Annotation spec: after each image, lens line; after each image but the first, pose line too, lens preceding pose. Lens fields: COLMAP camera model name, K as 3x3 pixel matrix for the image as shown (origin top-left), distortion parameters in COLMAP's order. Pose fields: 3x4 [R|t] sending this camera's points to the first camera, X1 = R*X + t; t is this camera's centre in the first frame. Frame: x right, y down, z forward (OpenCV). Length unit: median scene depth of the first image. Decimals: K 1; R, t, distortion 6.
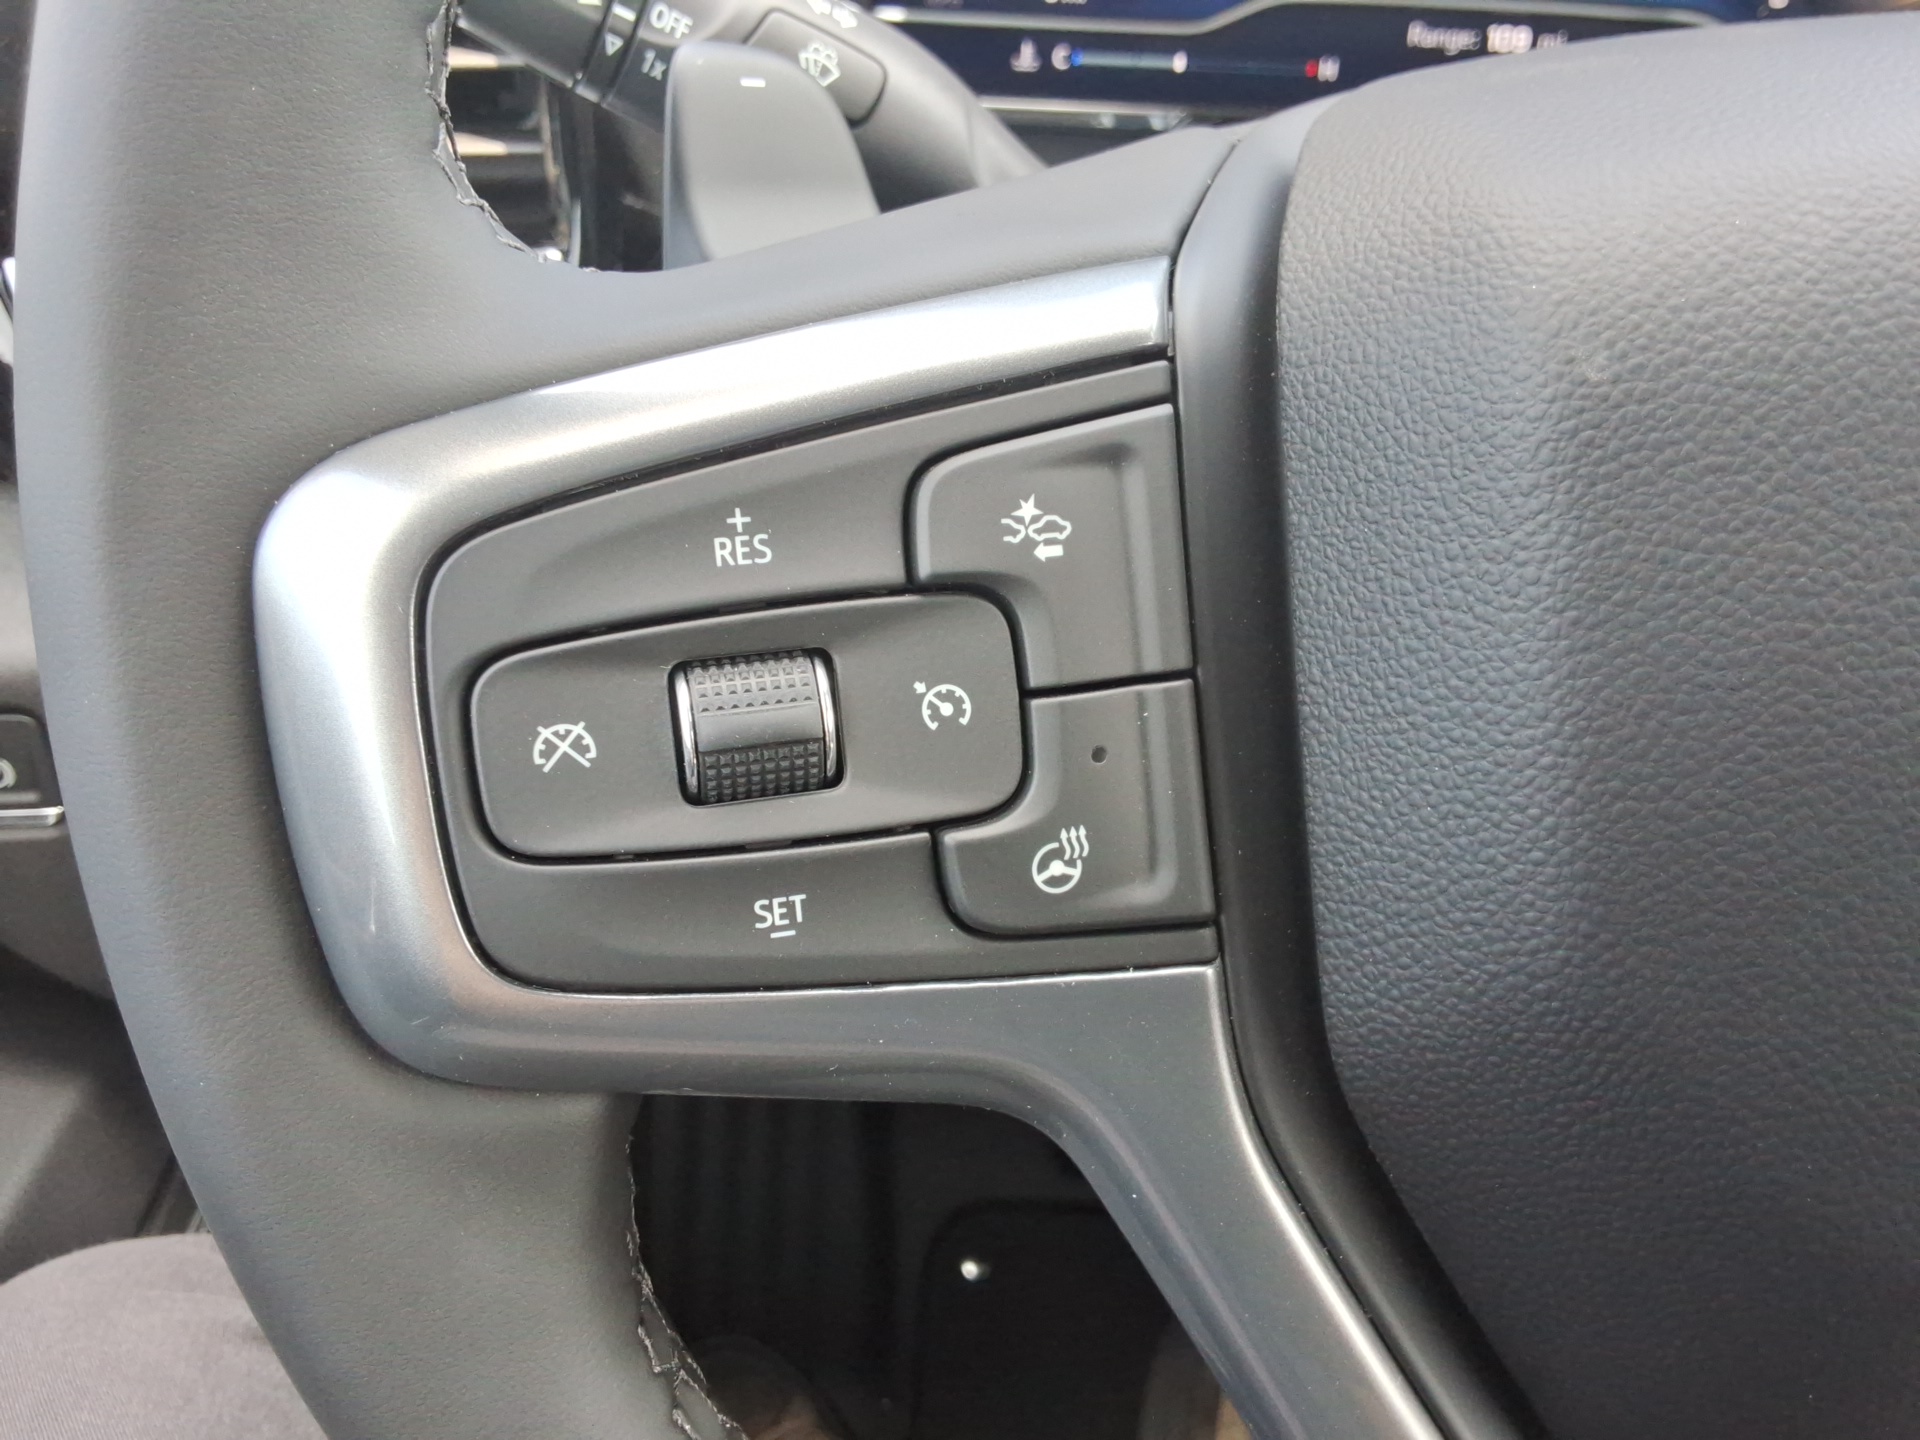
lens RADIAL K [[1547.3, 0, 963.0], [0, 1547.3, 717.8], [0, 0, 1]] dist [0.135218, -0.232637]
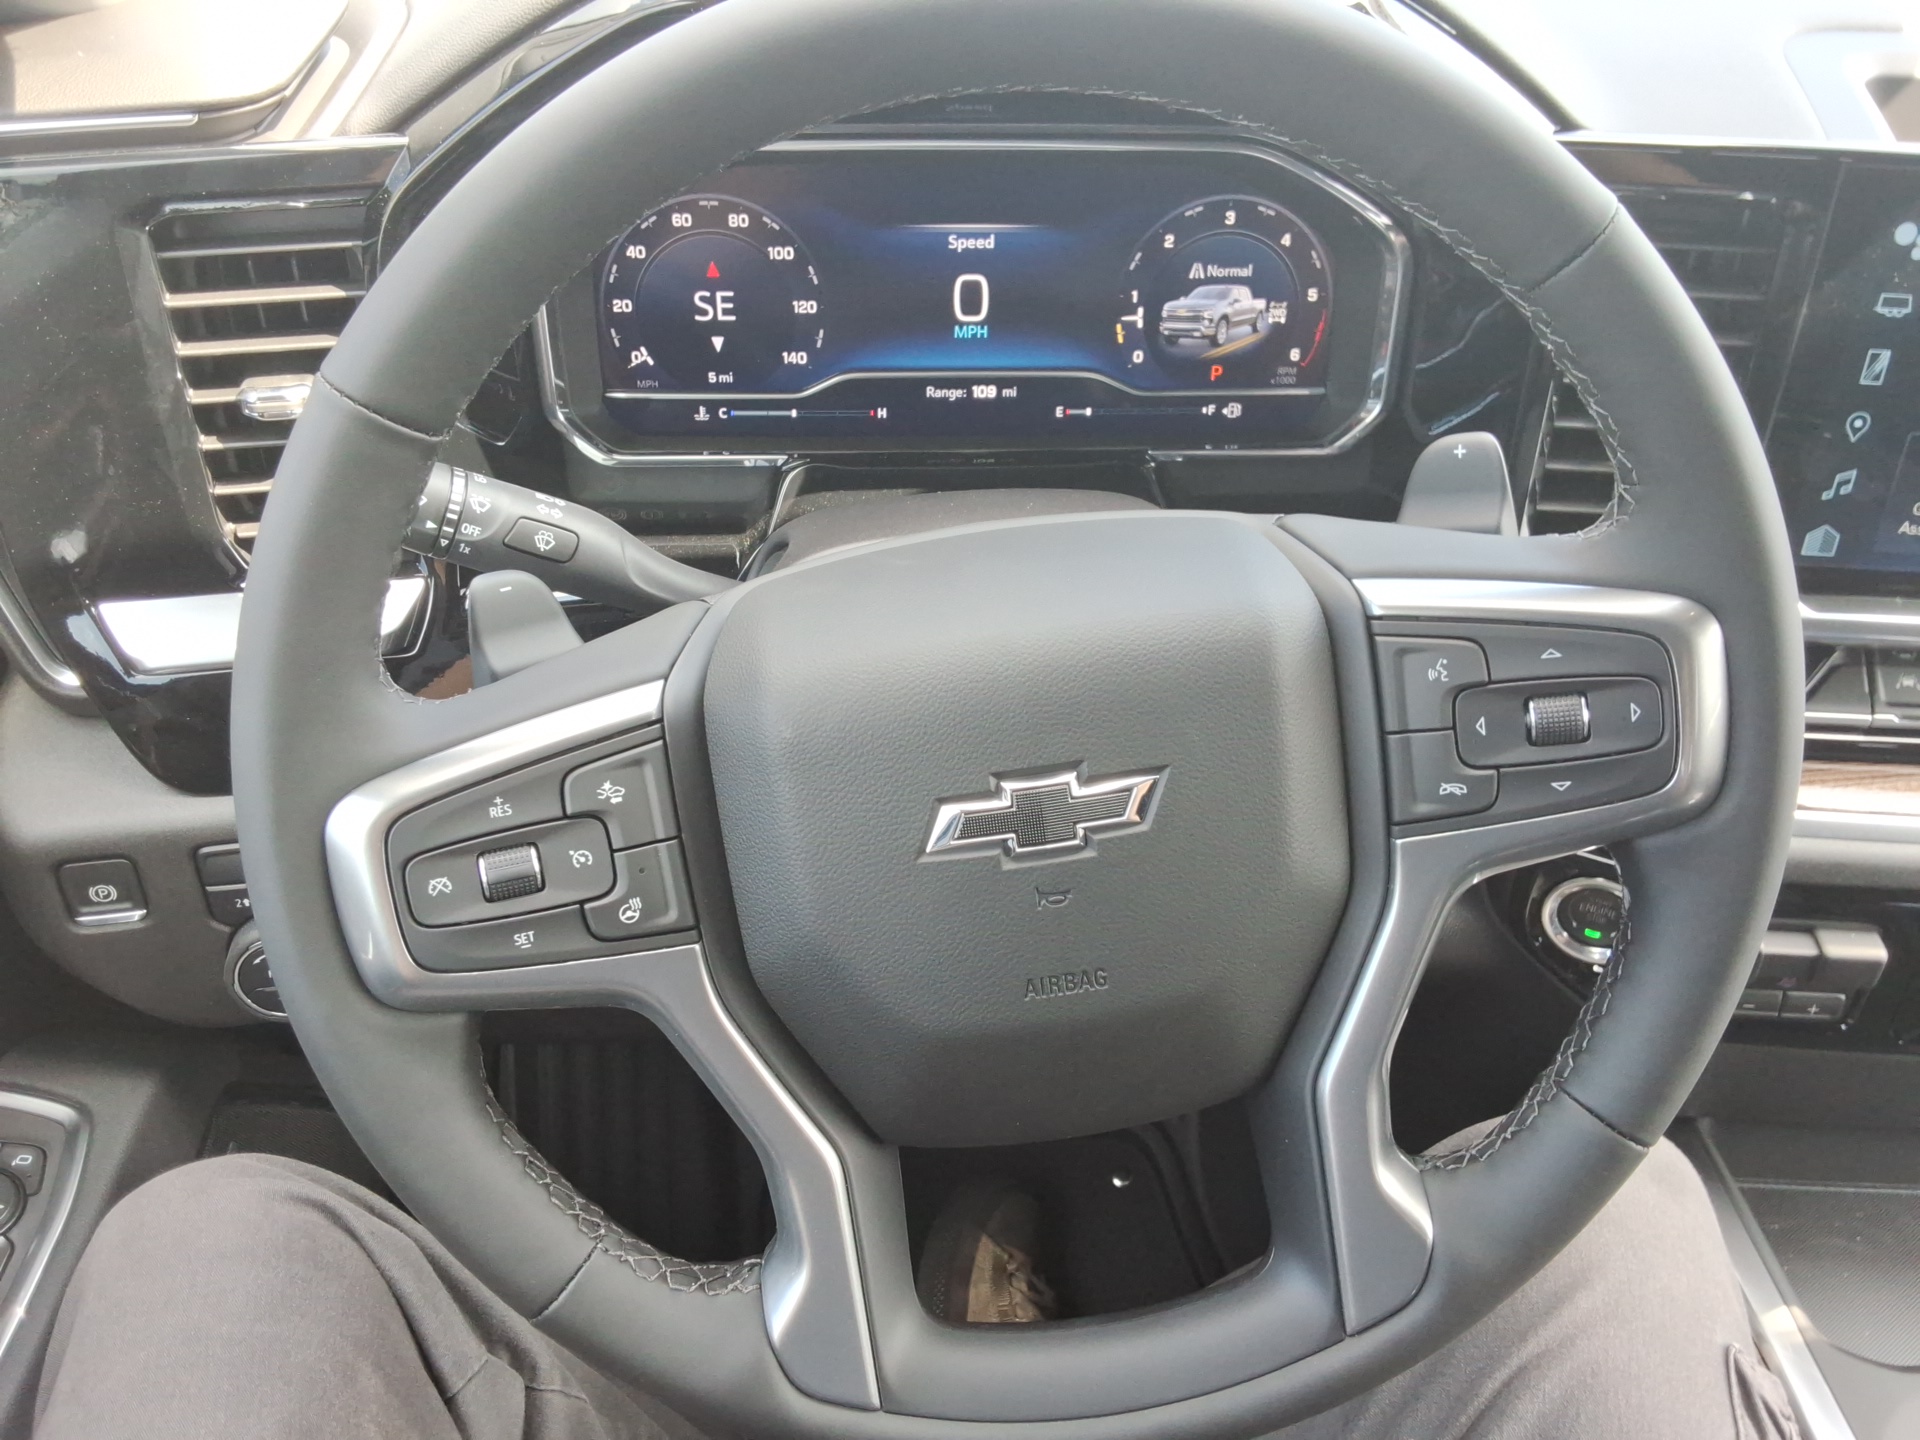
lens RADIAL K [[1574.7, 0, 966.0], [0, 1574.7, 723.3], [0, 0, 1]] dist [0.174805, -0.299272]
pose [[0.995721, -0.068675, 0.061838, 0.506055], [0.068535, 0.997639, 0.004378, -0.211213], [-0.061993, -0.000121, 0.998077, -1.850338]]
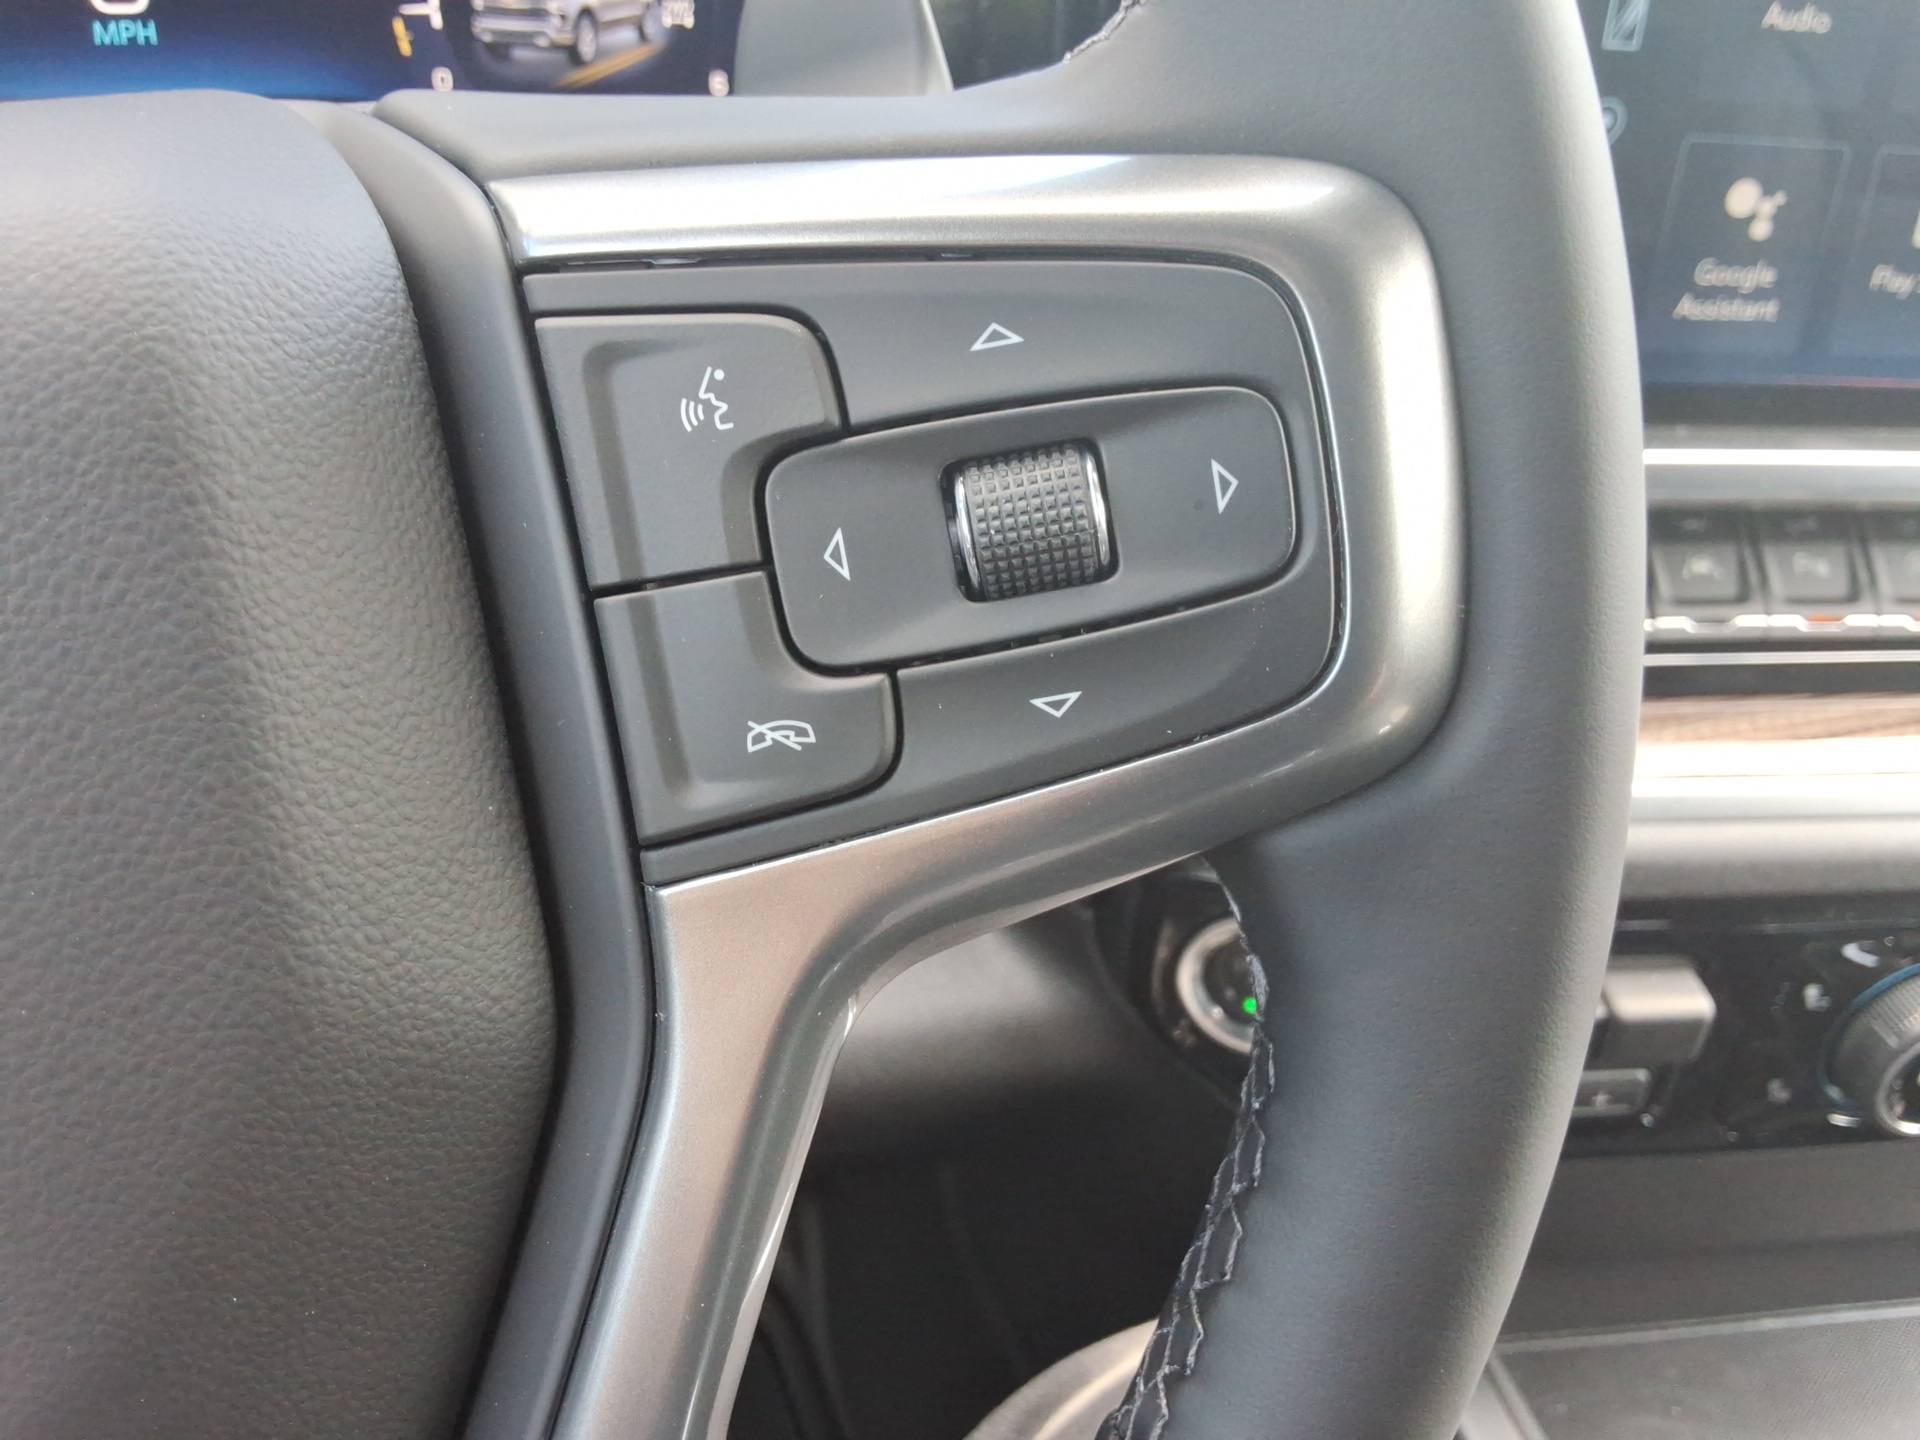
lens RADIAL K [[1547.3, 0, 963.0], [0, 1547.3, 717.8], [0, 0, 1]] dist [0.135218, -0.232637]
pose [[0.966304, -0.127472, 0.223625, 1.437594], [0.136094, 0.990417, -0.023512, 0.008062], [-0.218485, 0.053154, 0.974392, -0.052343]]
